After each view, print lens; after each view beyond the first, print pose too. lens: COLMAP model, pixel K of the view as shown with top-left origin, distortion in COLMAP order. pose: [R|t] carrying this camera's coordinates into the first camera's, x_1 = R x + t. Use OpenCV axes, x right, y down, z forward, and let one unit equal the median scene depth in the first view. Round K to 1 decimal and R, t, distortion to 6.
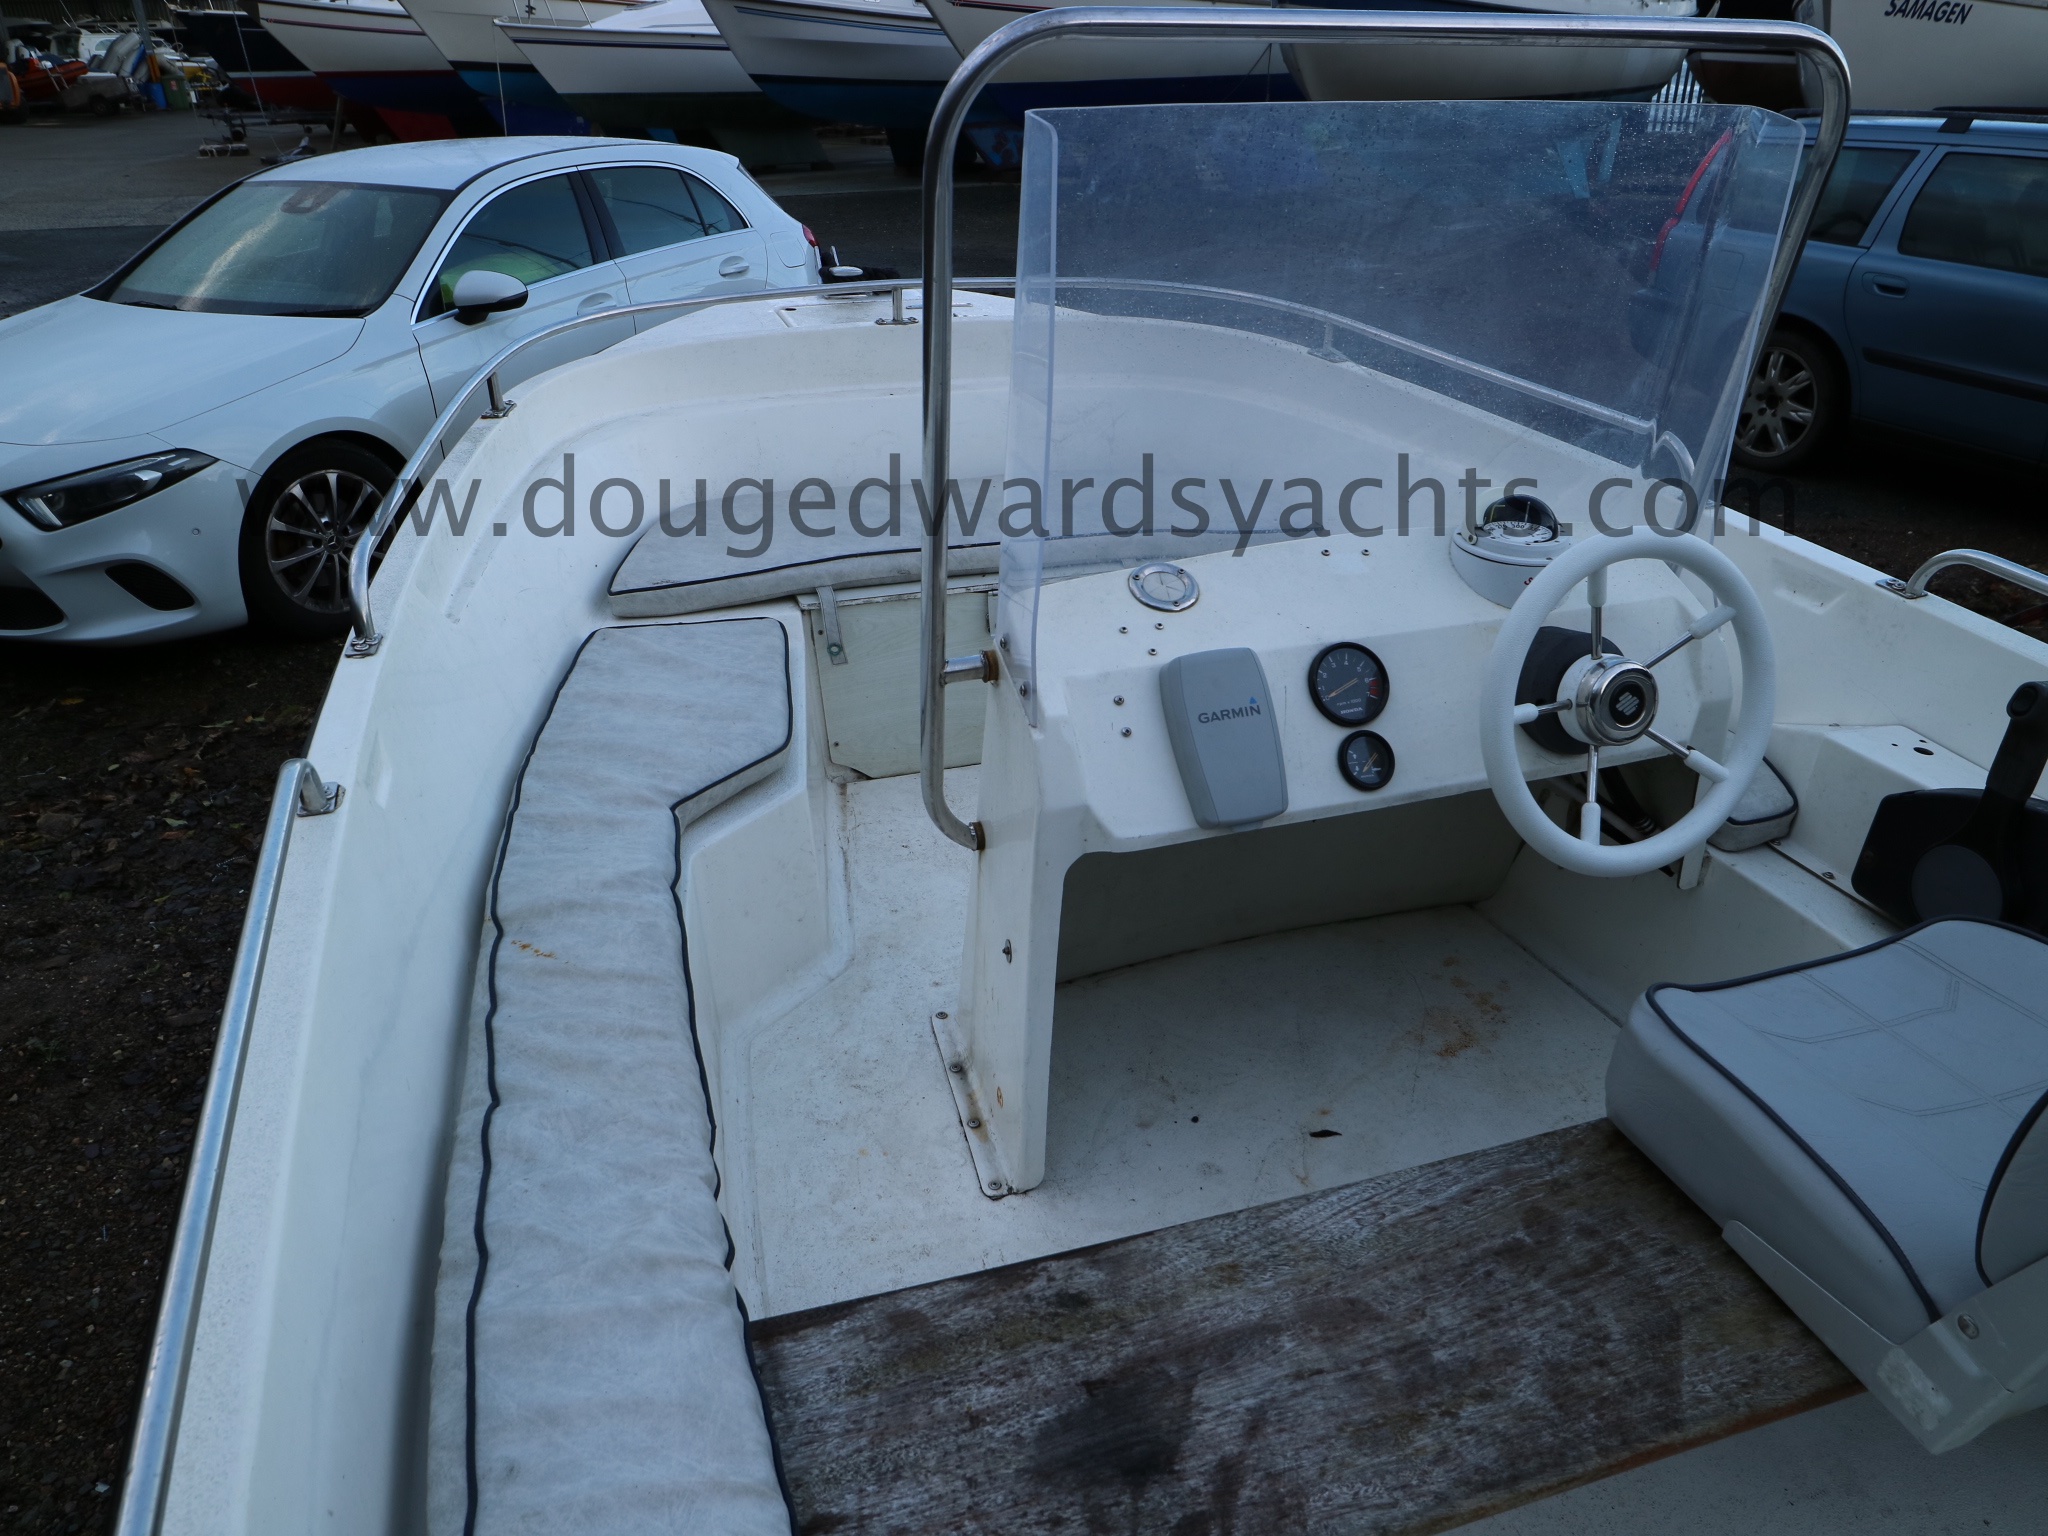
lens RADIAL K [[1443.6, 0, 1025.4], [0, 1443.6, 783.3], [0, 0, 1]] dist [-0.043627, 0.033232]
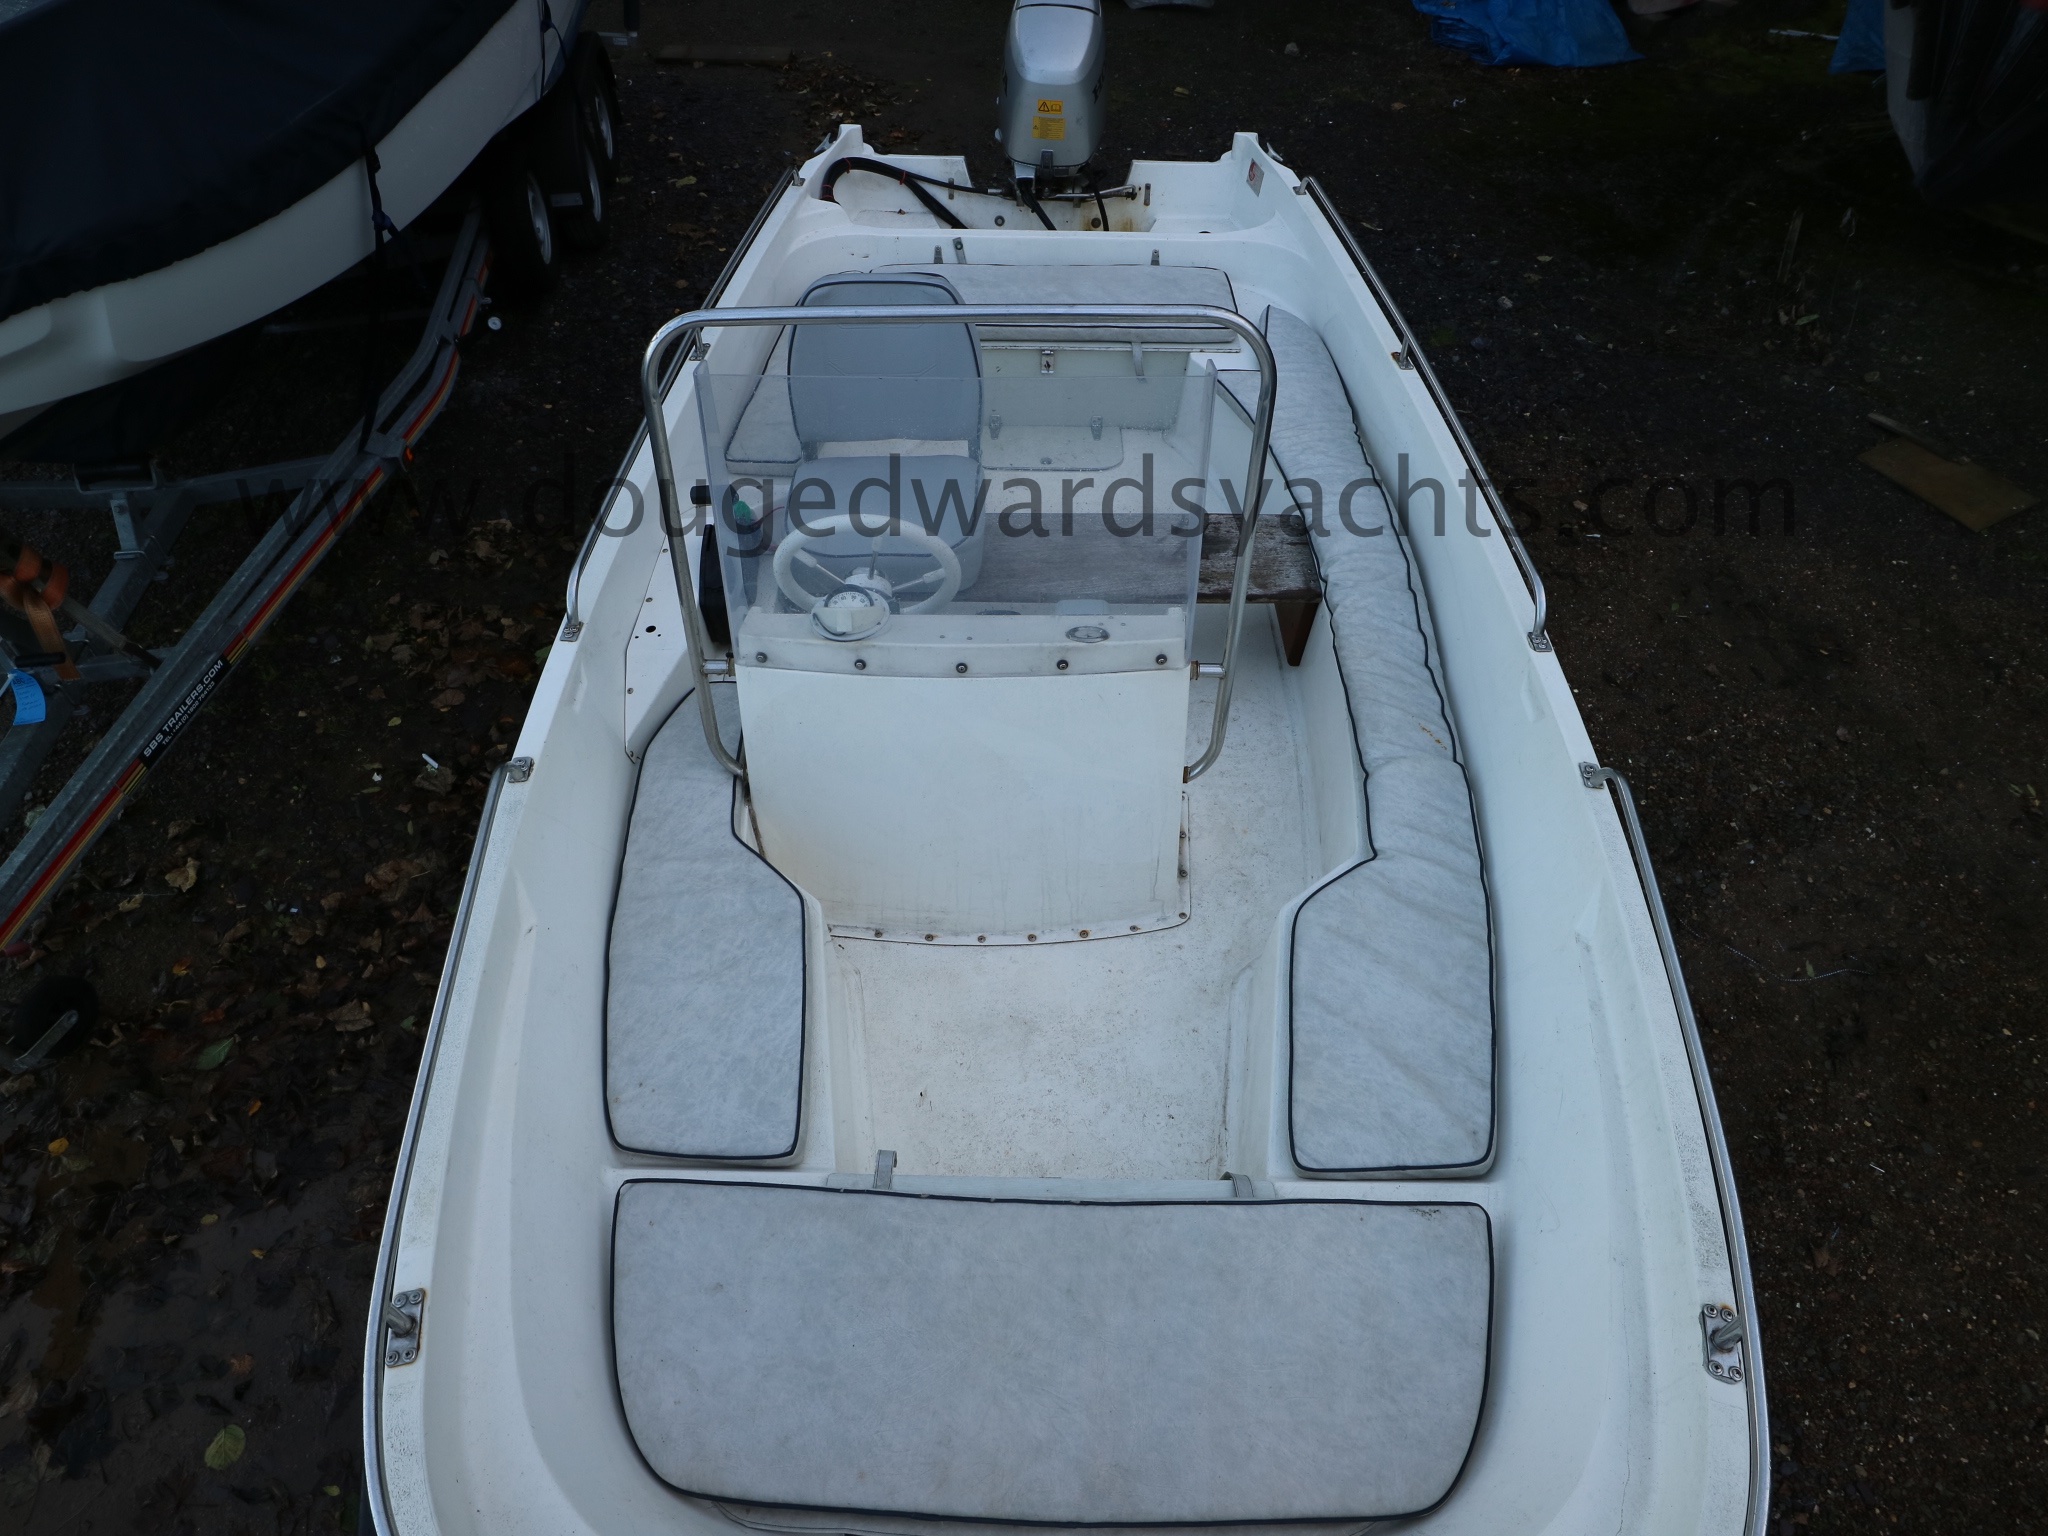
lens RADIAL K [[1153.4, 0, 1023.4], [0, 1153.4, 775.8], [0, 0, 1]] dist [-0.061169, 0.038921]
pose [[-0.949690, -0.241911, 0.198919, -0.141221], [0.140230, 0.239470, 0.960723, -1.452502], [-0.280045, 0.940283, -0.193499, 1.518939]]
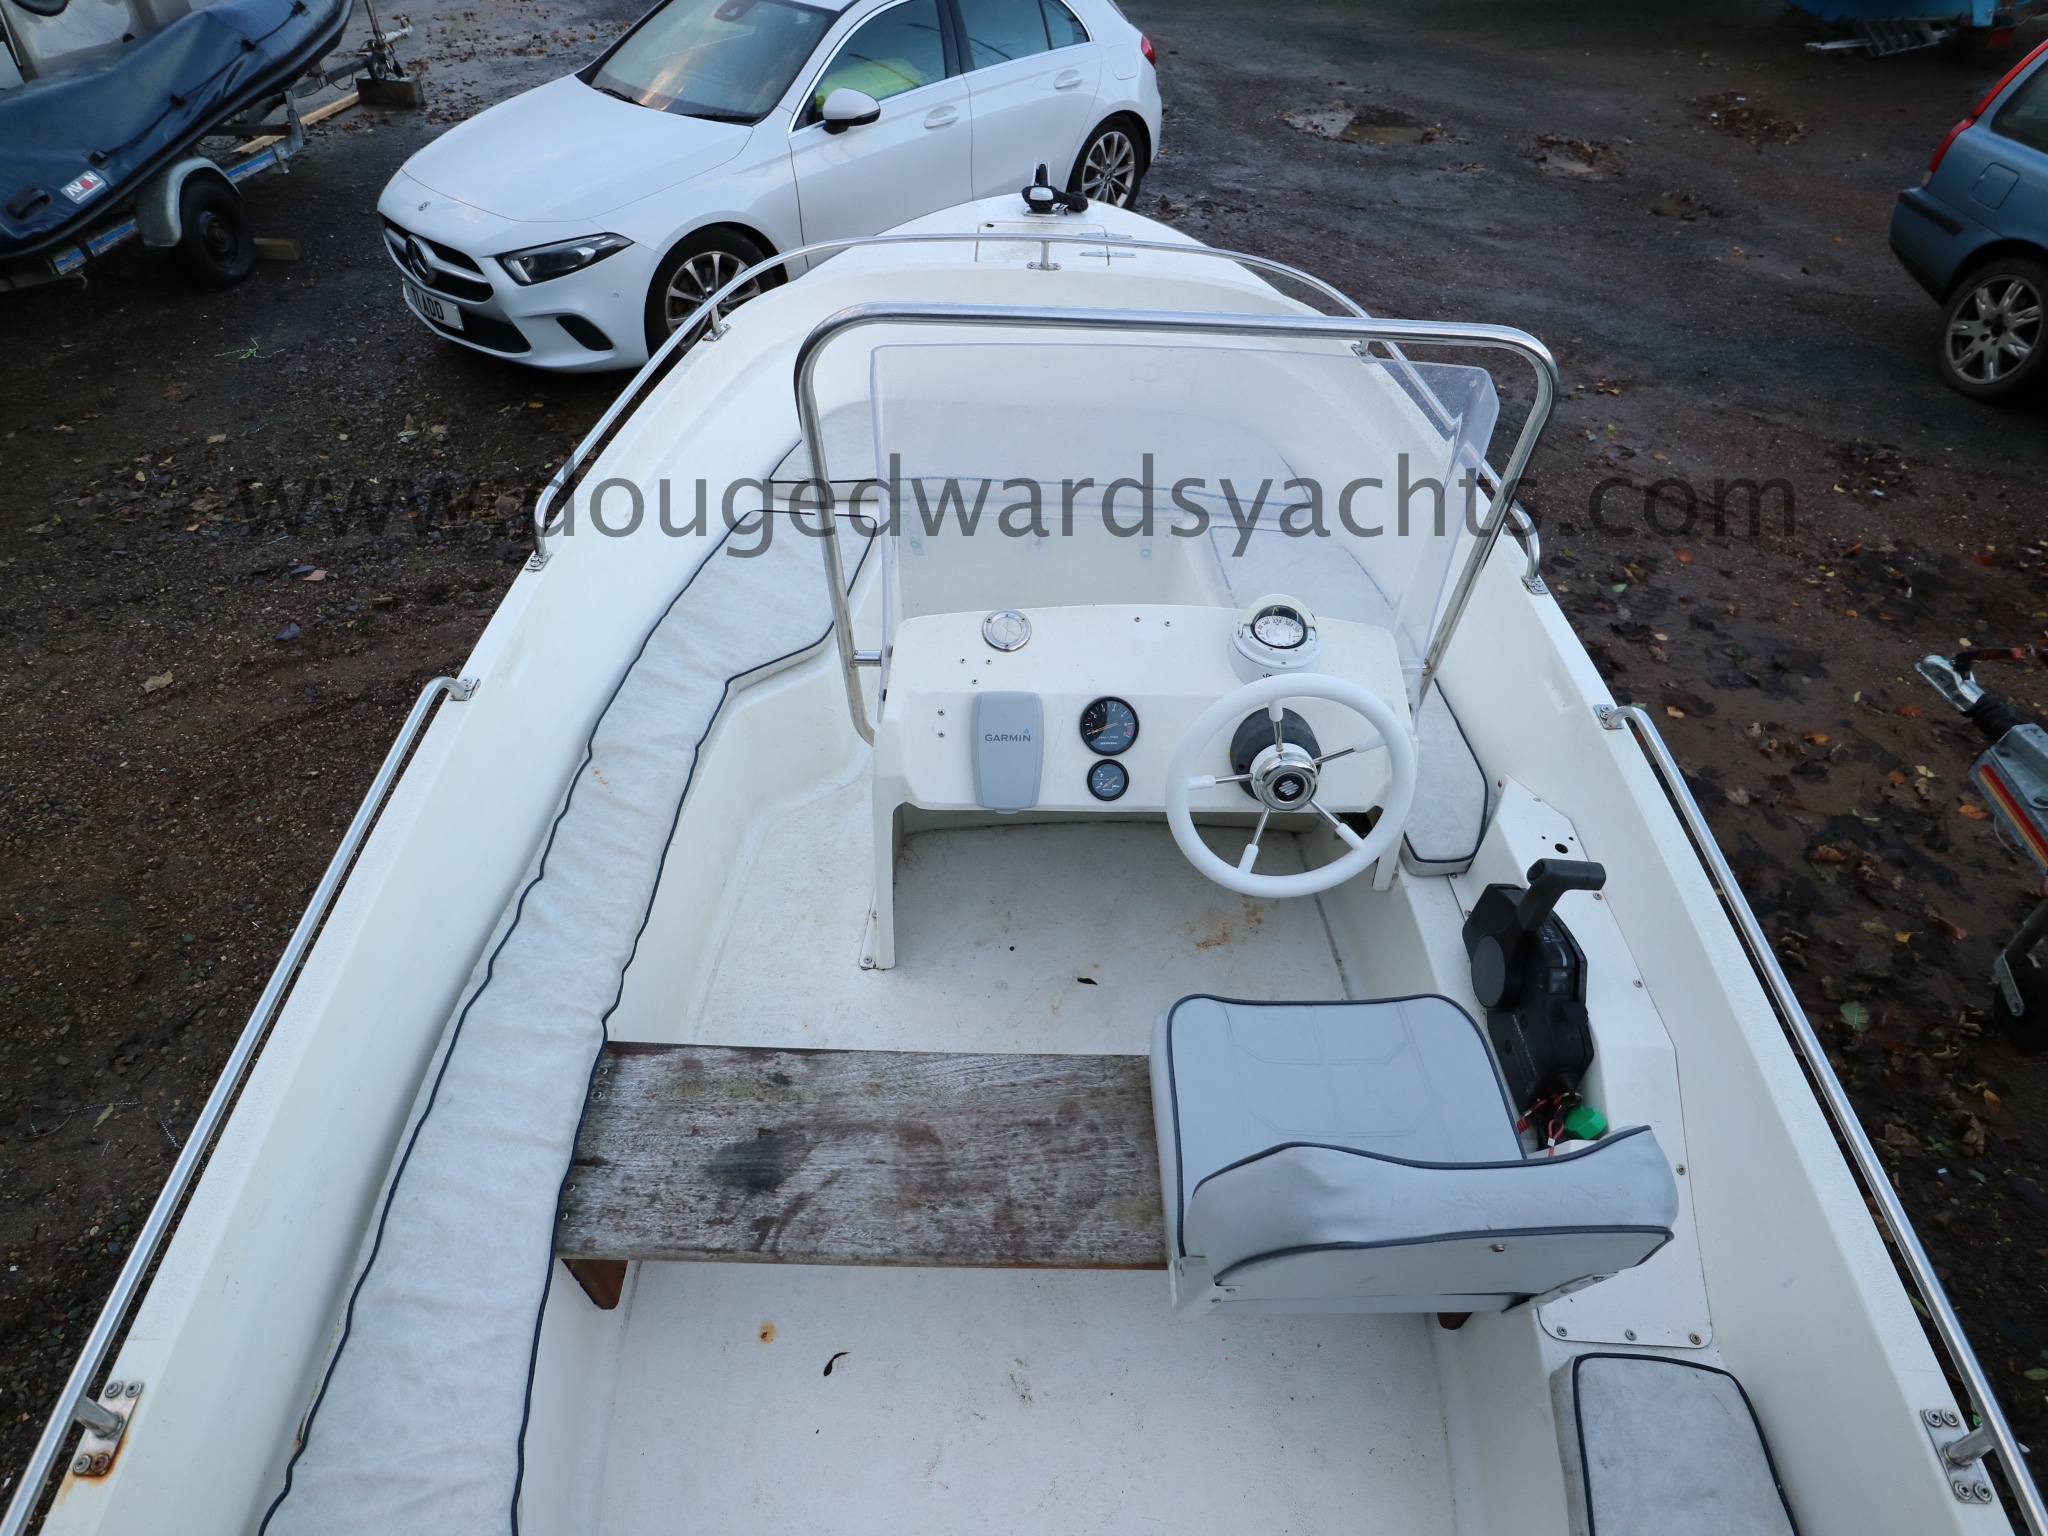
lens RADIAL K [[1153.4, 0, 1023.4], [0, 1153.4, 775.8], [0, 0, 1]] dist [-0.061169, 0.038921]
pose [[0.949700, 0.230047, -0.212483, 0.419198], [-0.163994, 0.943370, 0.288374, -0.357583], [0.266789, -0.239023, 0.933644, -0.123486]]
